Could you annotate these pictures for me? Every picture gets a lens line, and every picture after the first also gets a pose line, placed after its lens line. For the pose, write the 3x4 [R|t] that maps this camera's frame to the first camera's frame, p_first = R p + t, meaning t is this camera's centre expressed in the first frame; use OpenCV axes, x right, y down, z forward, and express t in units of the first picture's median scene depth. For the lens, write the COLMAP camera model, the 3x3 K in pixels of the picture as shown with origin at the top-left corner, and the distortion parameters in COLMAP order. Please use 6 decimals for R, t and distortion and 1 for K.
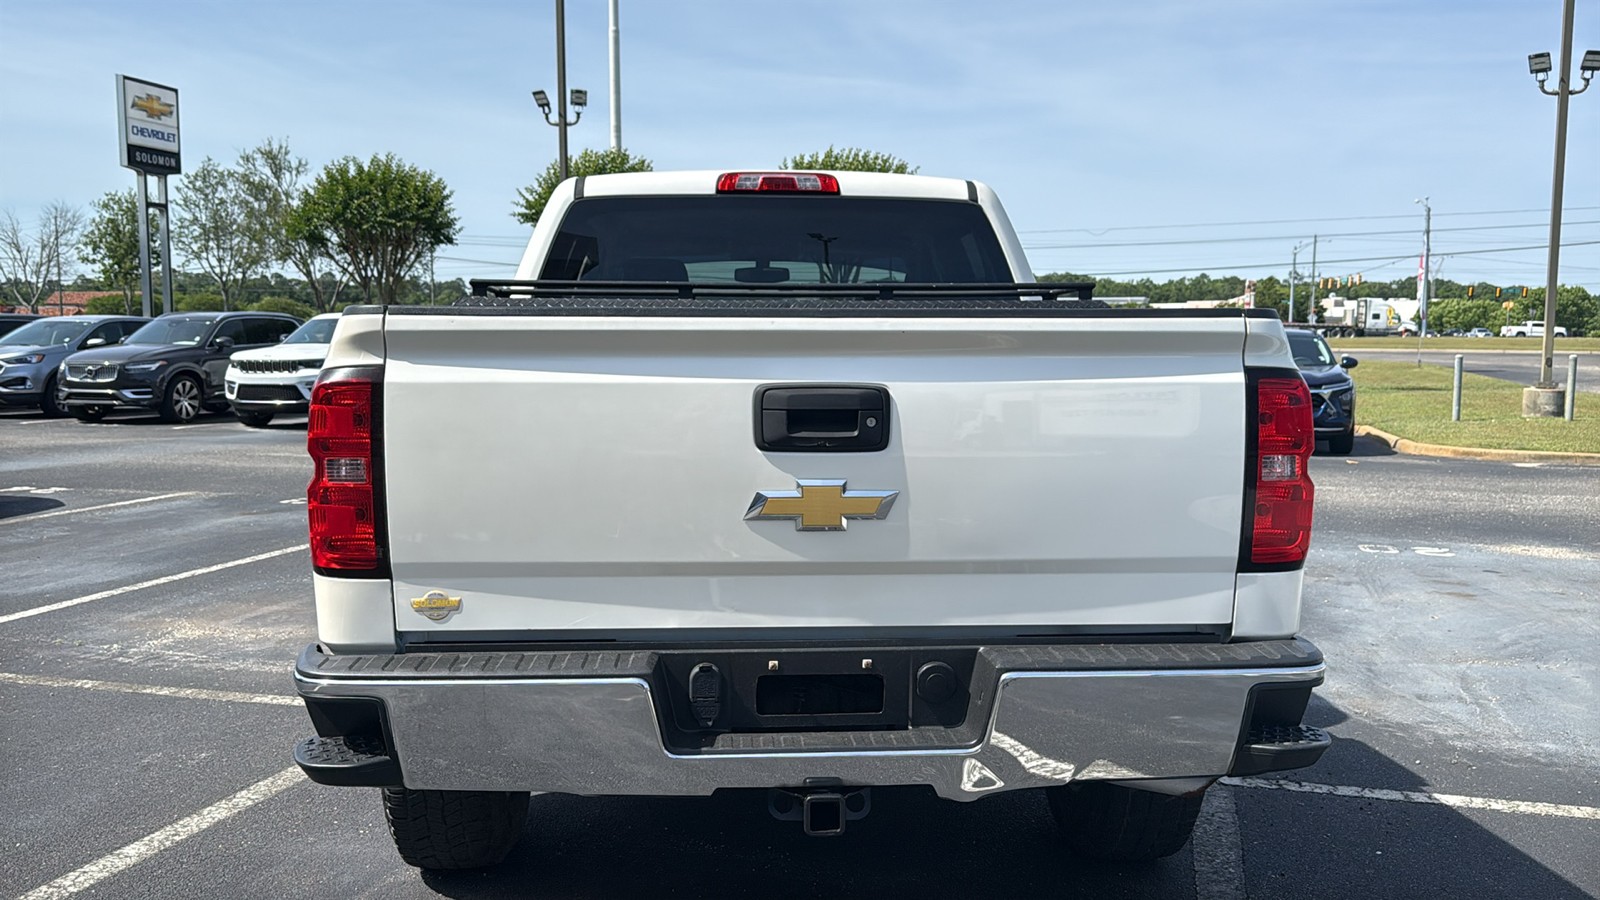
lens RADIAL K [[1379.5, 0, 806.3], [0, 1379.5, 420.6], [0, 0, 1]] dist [0.095346, -0.148965]
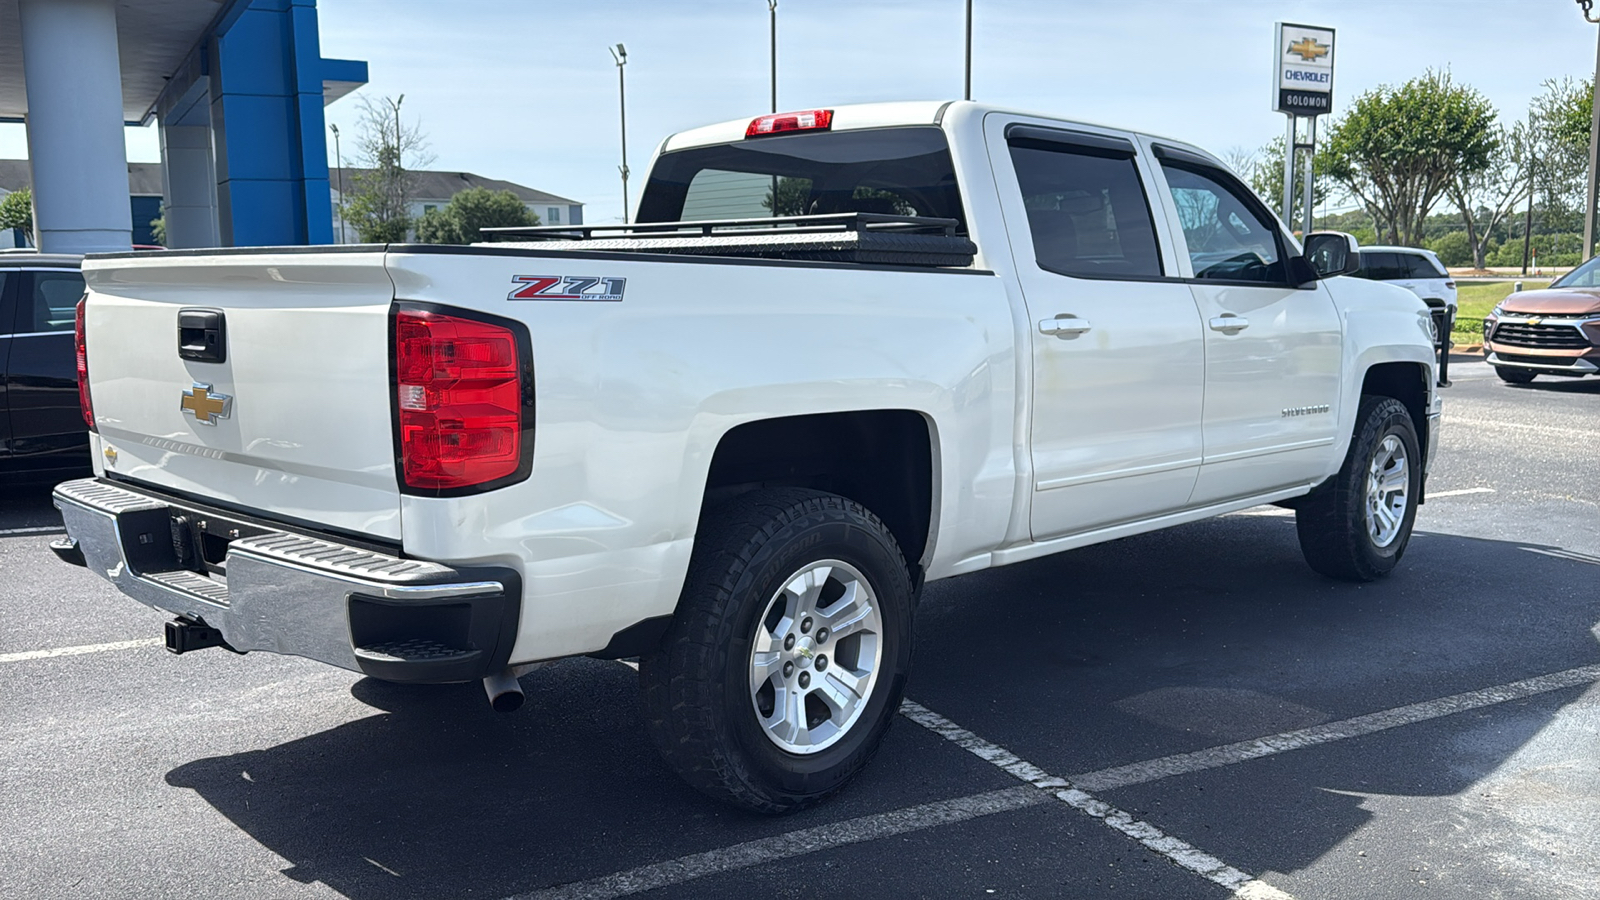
lens RADIAL K [[1376.0, 0, 799.7], [0, 1376.0, 431.7], [0, 0, 1]] dist [0.125710, -0.211135]
pose [[0.686381, 0.077601, -0.723090, 0.148391], [-0.039440, 0.996799, 0.069537, -0.002837], [0.726172, -0.019210, 0.687245, 0.057496]]
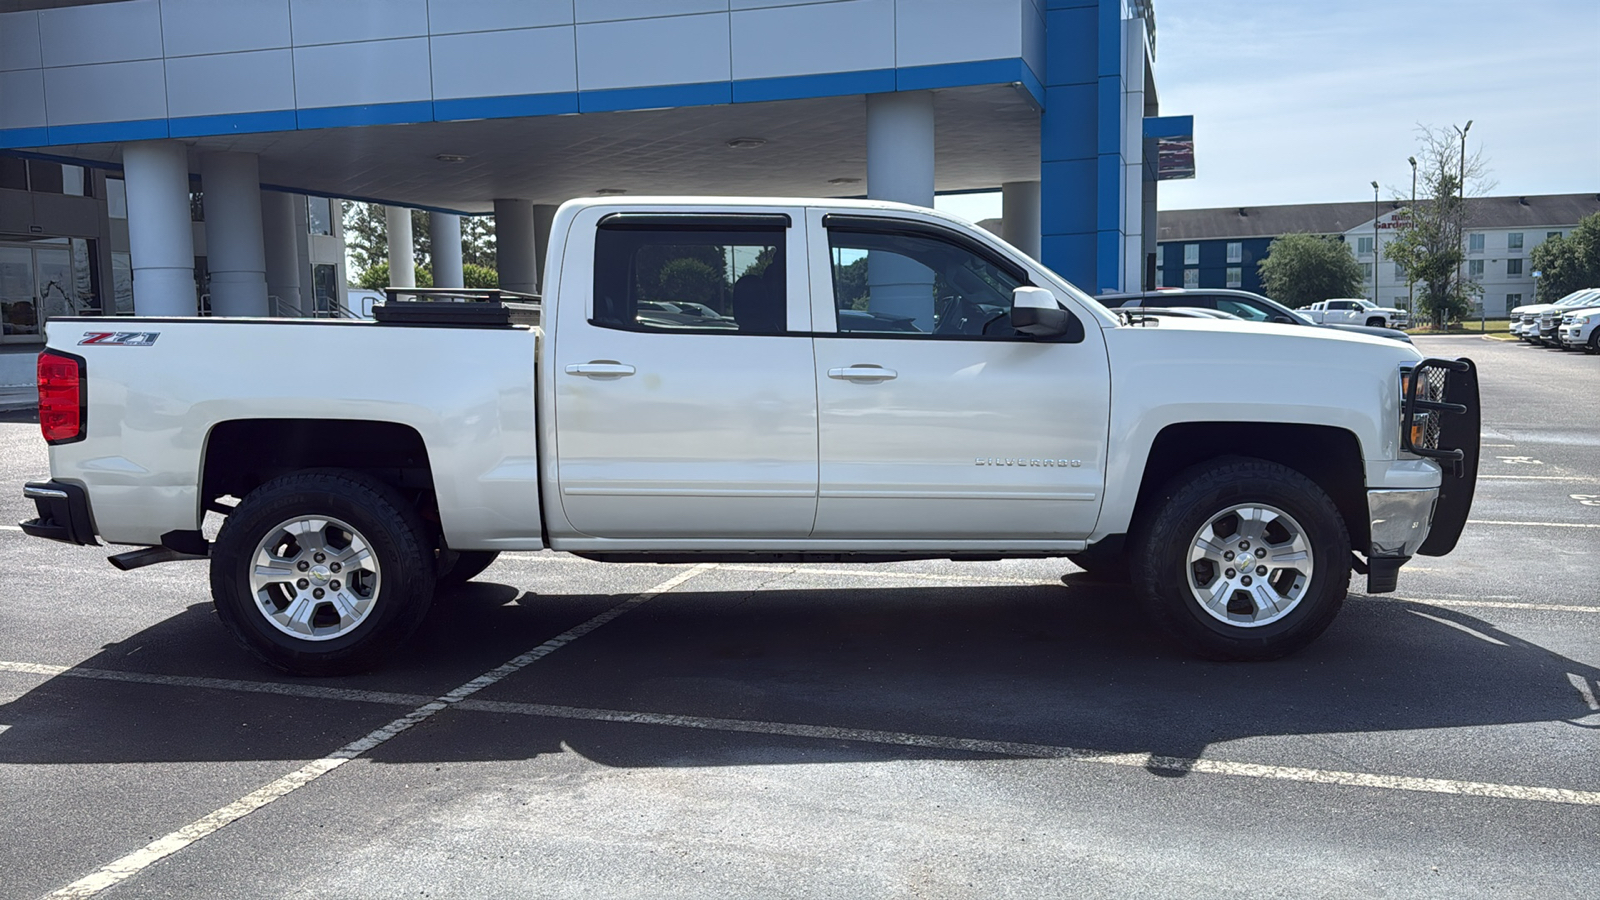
lens RADIAL K [[1376.0, 0, 799.7], [0, 1376.0, 431.7], [0, 0, 1]] dist [0.125710, -0.211135]
pose [[-0.025426, 0.080911, -0.996397, 0.273441], [-0.052370, 0.995243, 0.082153, -0.016081], [0.998304, 0.054270, -0.021068, 0.249918]]
